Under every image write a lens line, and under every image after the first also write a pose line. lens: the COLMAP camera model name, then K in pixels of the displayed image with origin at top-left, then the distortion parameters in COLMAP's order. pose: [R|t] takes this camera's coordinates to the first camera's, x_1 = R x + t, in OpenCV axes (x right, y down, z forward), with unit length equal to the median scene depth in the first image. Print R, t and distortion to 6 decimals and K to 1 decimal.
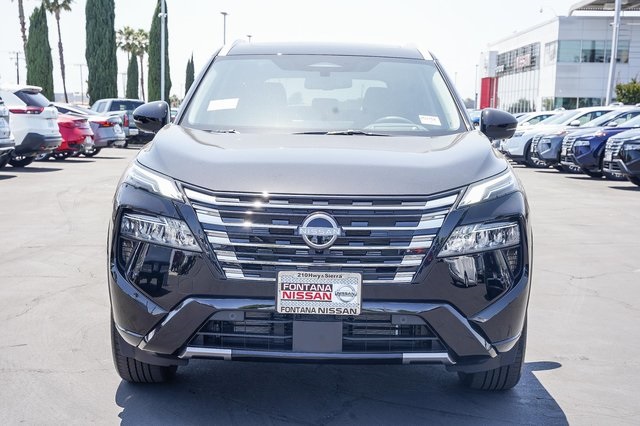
lens RADIAL K [[1026.7, 0, 320.0], [0, 1026.7, 213.0], [0, 0, 1]] dist [-0.000643, 1.208160]
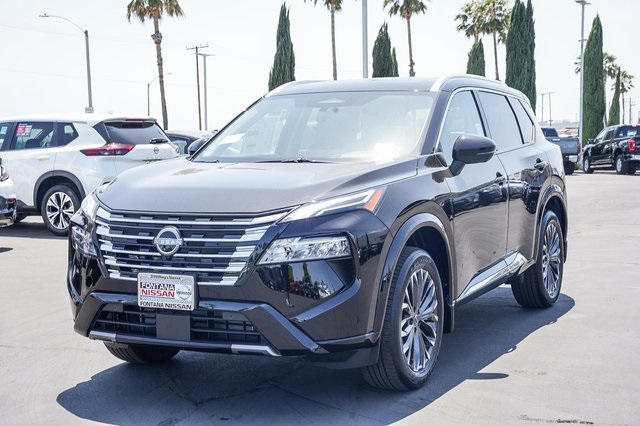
lens RADIAL K [[1026.7, 0, 320.0], [0, 1026.7, 213.0], [0, 0, 1]] dist [-0.000643, 1.208160]
pose [[0.900436, 0.000476, -0.434988, 0.703584], [-0.011943, 0.999649, -0.023629, 0.010306], [0.434825, 0.026472, 0.900126, -0.040925]]
